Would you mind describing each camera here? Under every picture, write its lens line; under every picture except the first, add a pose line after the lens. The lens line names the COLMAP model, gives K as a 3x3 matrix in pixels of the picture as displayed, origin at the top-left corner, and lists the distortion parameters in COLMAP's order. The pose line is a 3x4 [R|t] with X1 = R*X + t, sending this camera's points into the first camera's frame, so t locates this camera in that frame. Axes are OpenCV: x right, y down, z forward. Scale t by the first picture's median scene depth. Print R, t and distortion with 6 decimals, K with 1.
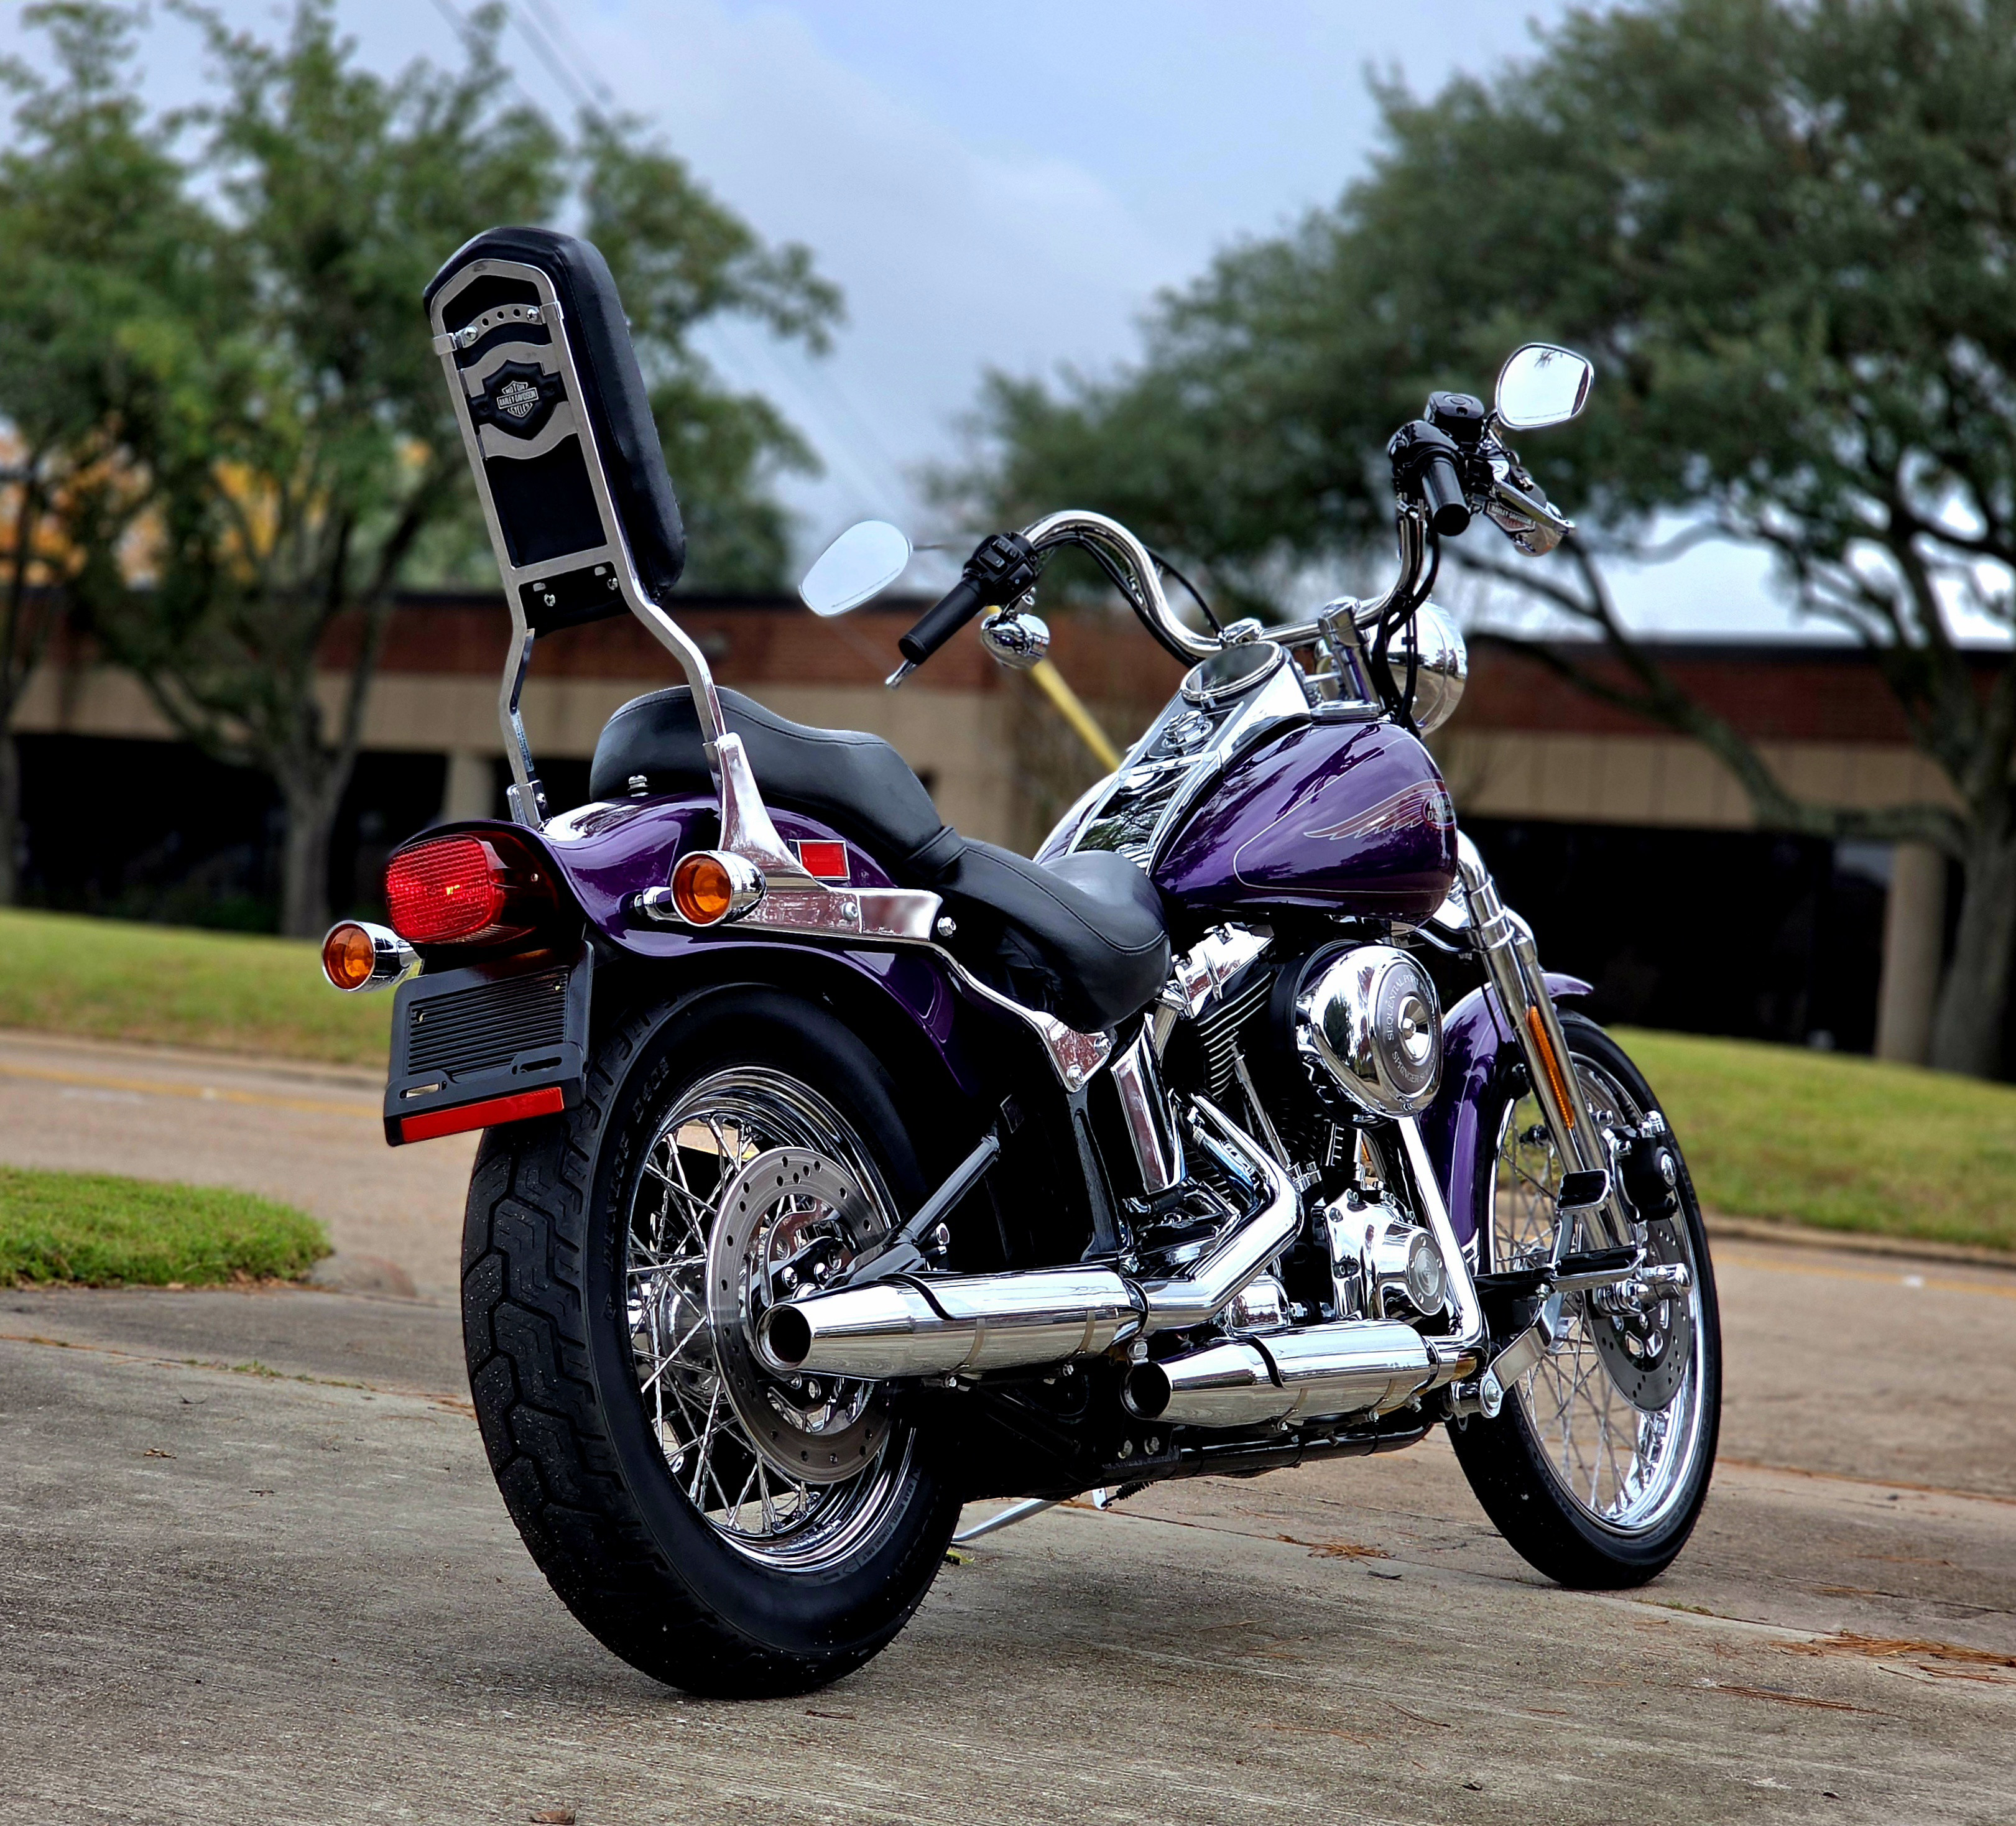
lens RADIAL K [[4636.9, 0, 1008.0], [0, 4636.9, 913.0], [0, 0, 1]] dist [0.038419, -0.254892]
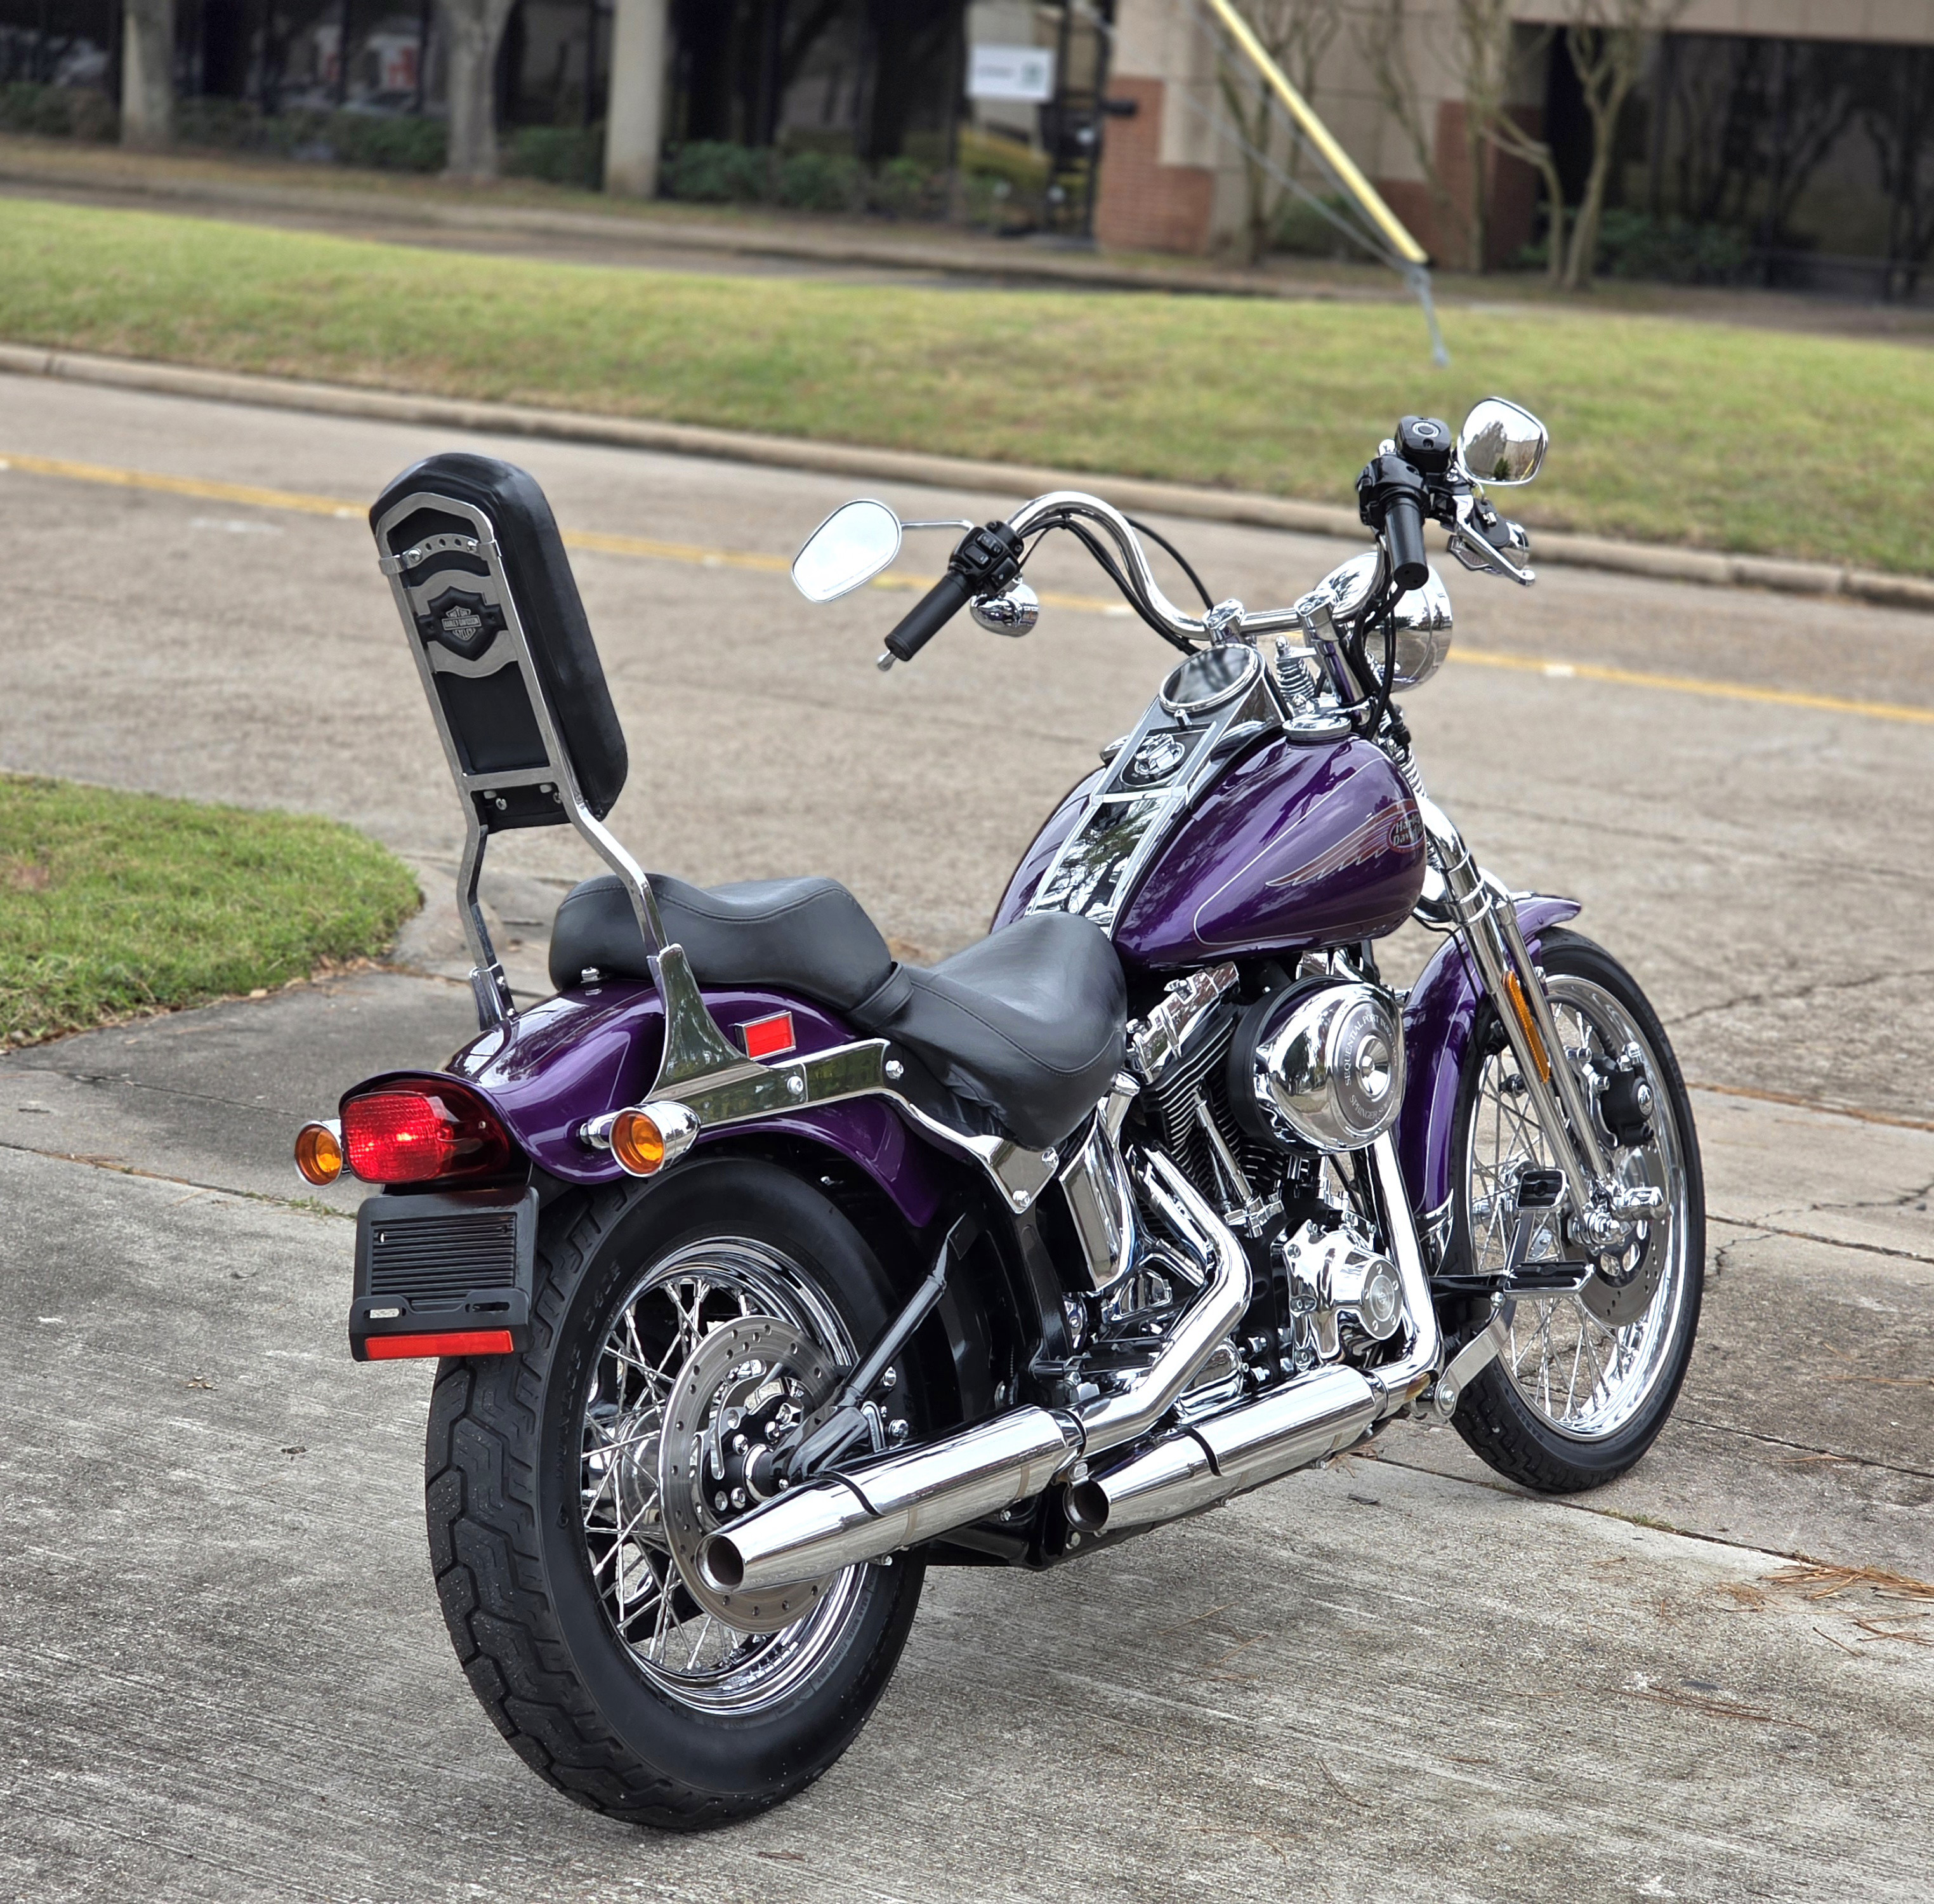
lens RADIAL K [[4729.7, 0, 1169.1], [0, 4729.7, 948.7], [0, 0, 1]] dist [-0.249391, 2.927243]
pose [[0.999976, -0.002917, -0.006234, 0.049323], [0.003947, 0.985070, 0.172109, -0.185280], [0.005639, -0.172130, 0.985058, -0.038001]]
